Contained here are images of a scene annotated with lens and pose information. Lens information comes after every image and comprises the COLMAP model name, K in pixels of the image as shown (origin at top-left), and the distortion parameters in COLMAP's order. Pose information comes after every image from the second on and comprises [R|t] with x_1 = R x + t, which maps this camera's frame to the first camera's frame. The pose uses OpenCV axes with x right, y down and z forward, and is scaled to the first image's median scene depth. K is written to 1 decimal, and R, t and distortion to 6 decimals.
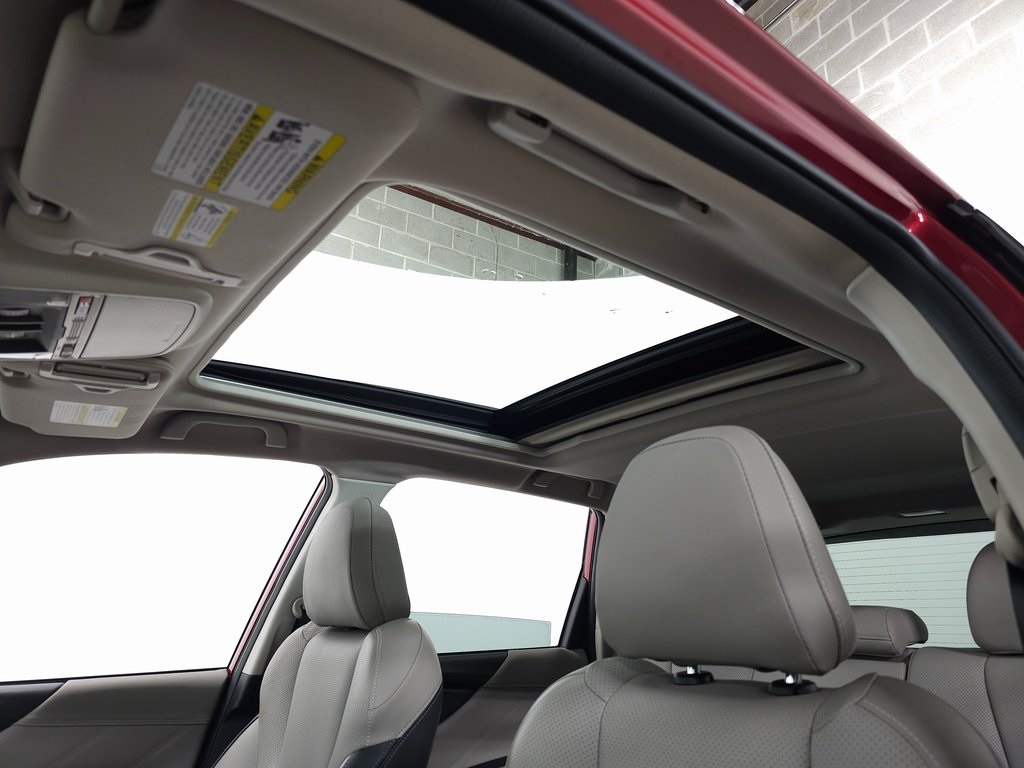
lens RADIAL K [[709.9, 0, 512.0], [0, 709.9, 384.0], [0, 0, 1]] dist [0.070777, -0.076787]
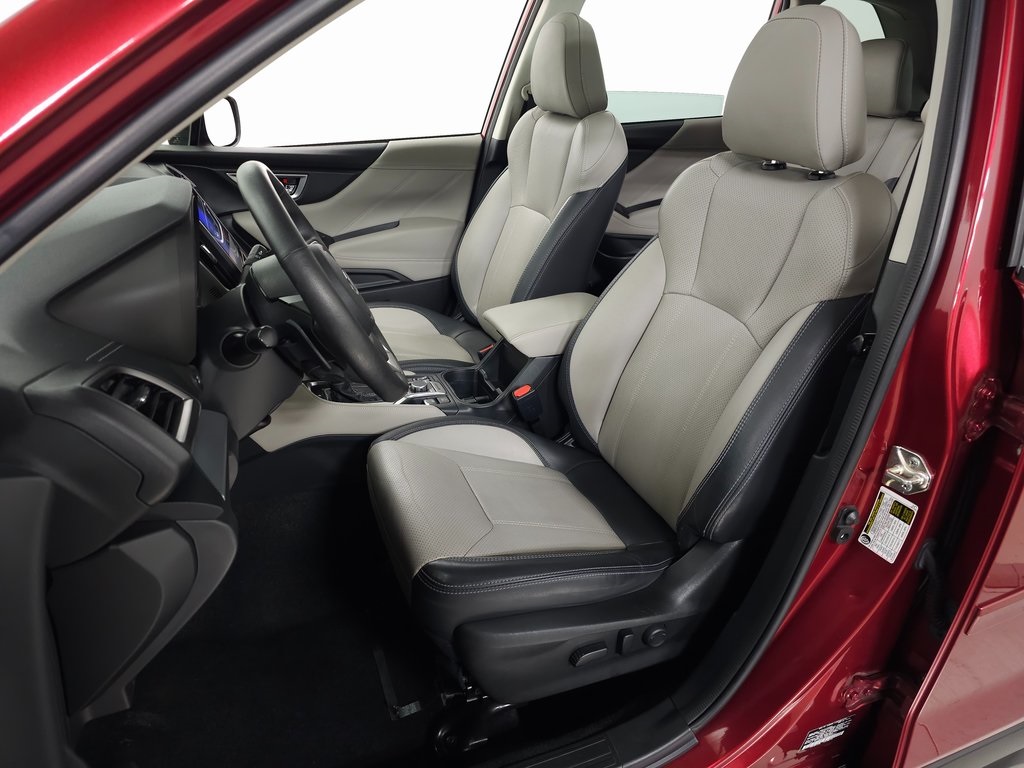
lens RADIAL K [[709.9, 0, 512.0], [0, 709.9, 384.0], [0, 0, 1]] dist [0.070777, -0.076787]
pose [[0.969314, 0.104915, -0.222315, 0.044864], [0.073847, 0.738313, 0.670403, -0.219710], [0.234474, -0.666248, 0.707910, -0.386289]]
